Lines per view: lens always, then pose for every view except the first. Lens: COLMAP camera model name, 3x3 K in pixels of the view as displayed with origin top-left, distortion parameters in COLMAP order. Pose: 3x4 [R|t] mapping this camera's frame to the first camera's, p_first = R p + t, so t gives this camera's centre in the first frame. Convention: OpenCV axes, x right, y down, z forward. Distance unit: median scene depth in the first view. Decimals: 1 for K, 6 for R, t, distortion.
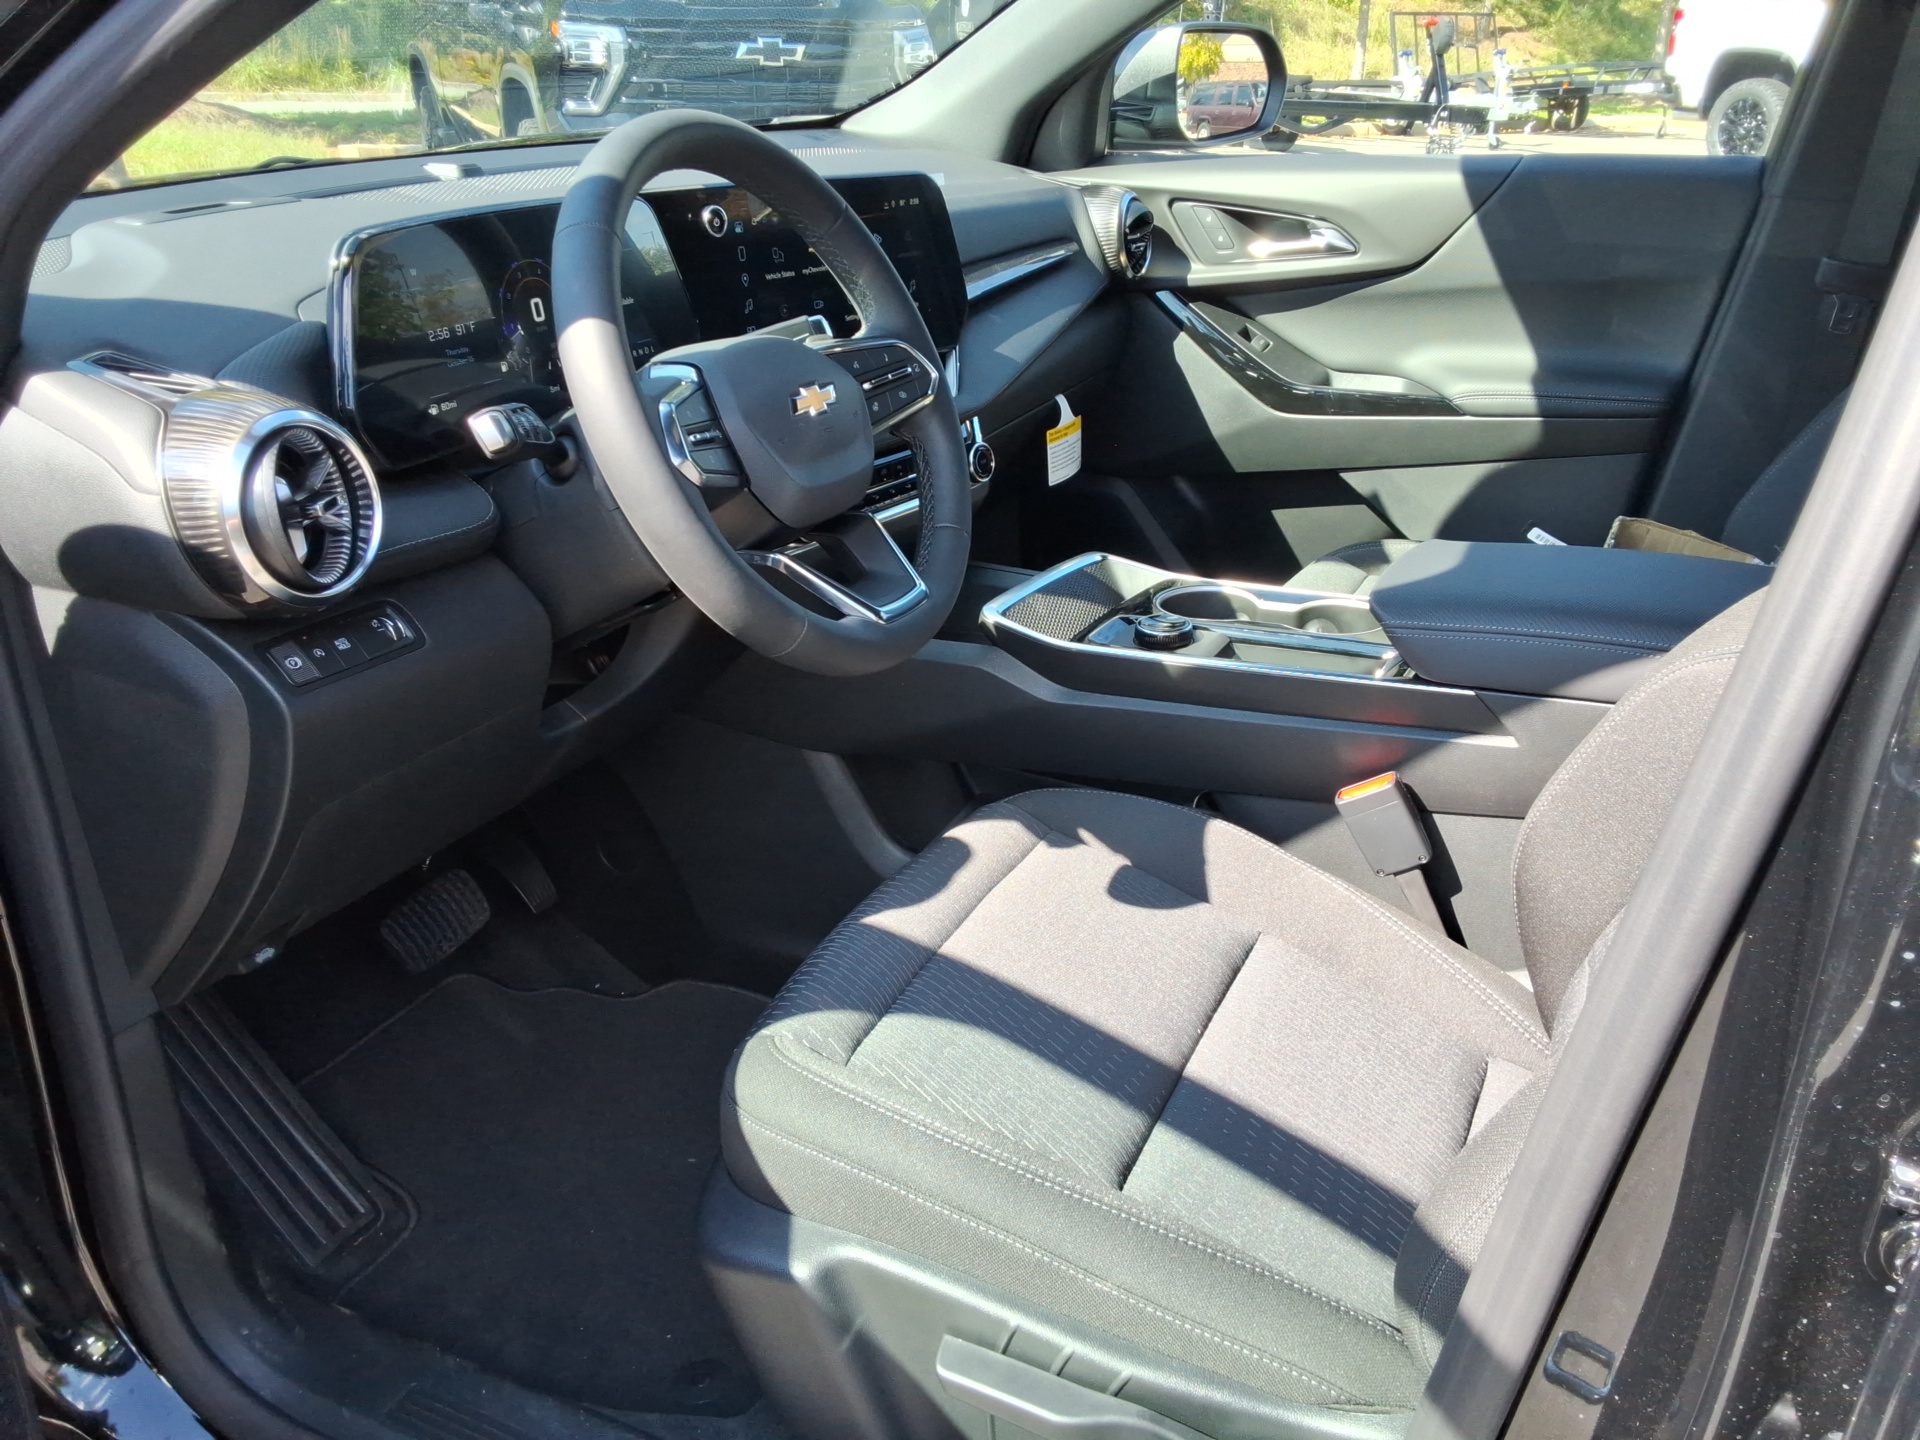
lens RADIAL K [[1567.6, 0, 971.0], [0, 1567.6, 692.5], [0, 0, 1]] dist [0.117950, -0.203003]
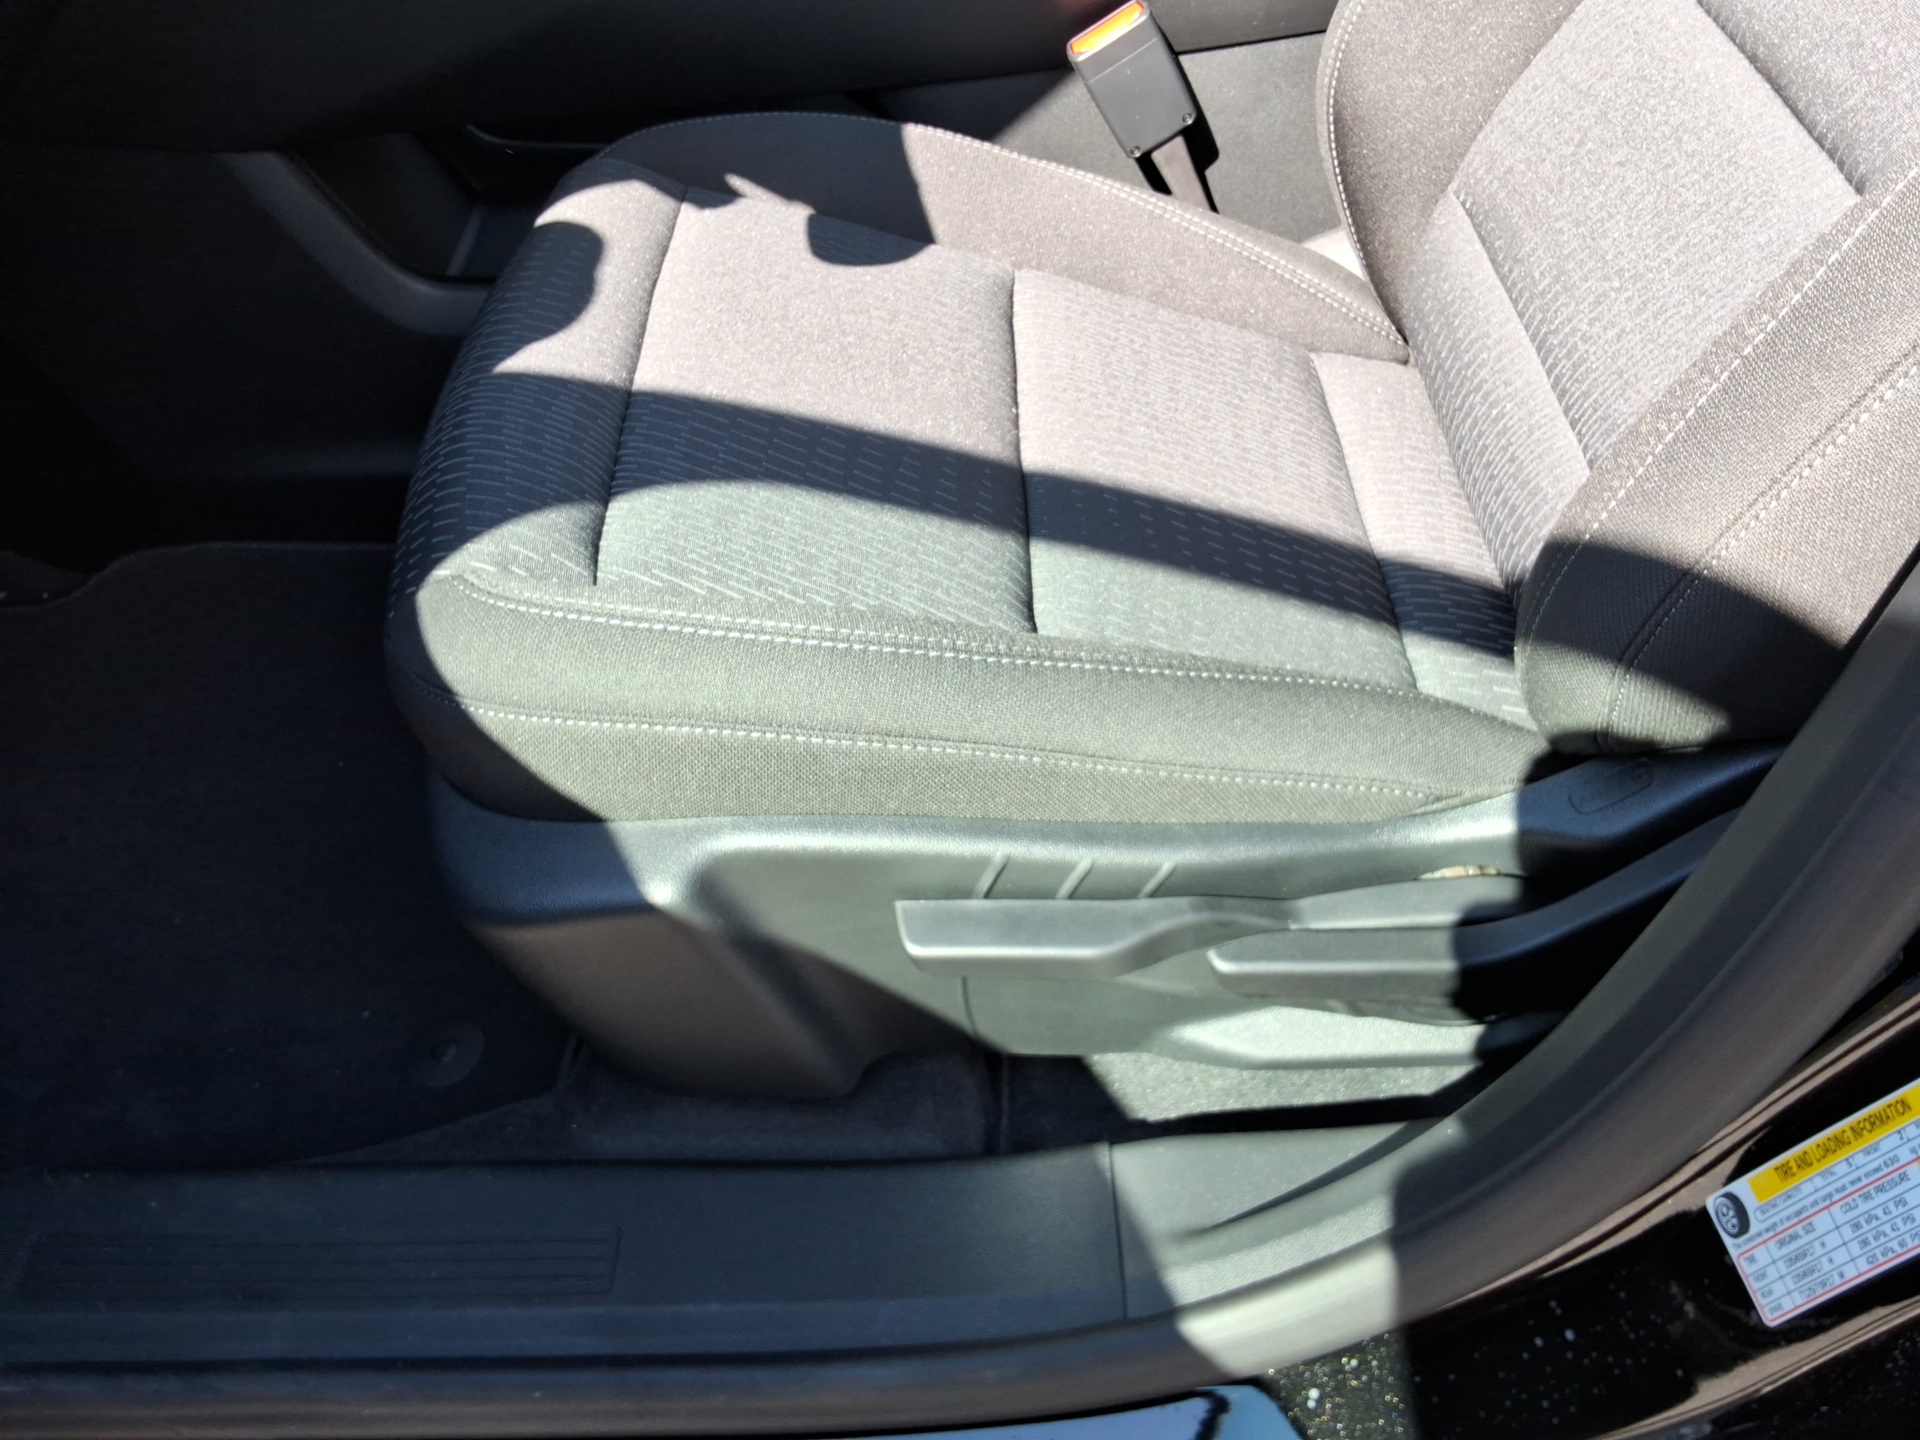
lens RADIAL K [[1567.6, 0, 971.0], [0, 1567.6, 692.5], [0, 0, 1]] dist [0.117950, -0.203003]
pose [[0.893604, -0.301514, 0.332509, -0.163408], [0.163492, 0.908542, 0.384475, 0.052728], [-0.418023, -0.289206, 0.861172, 0.362454]]
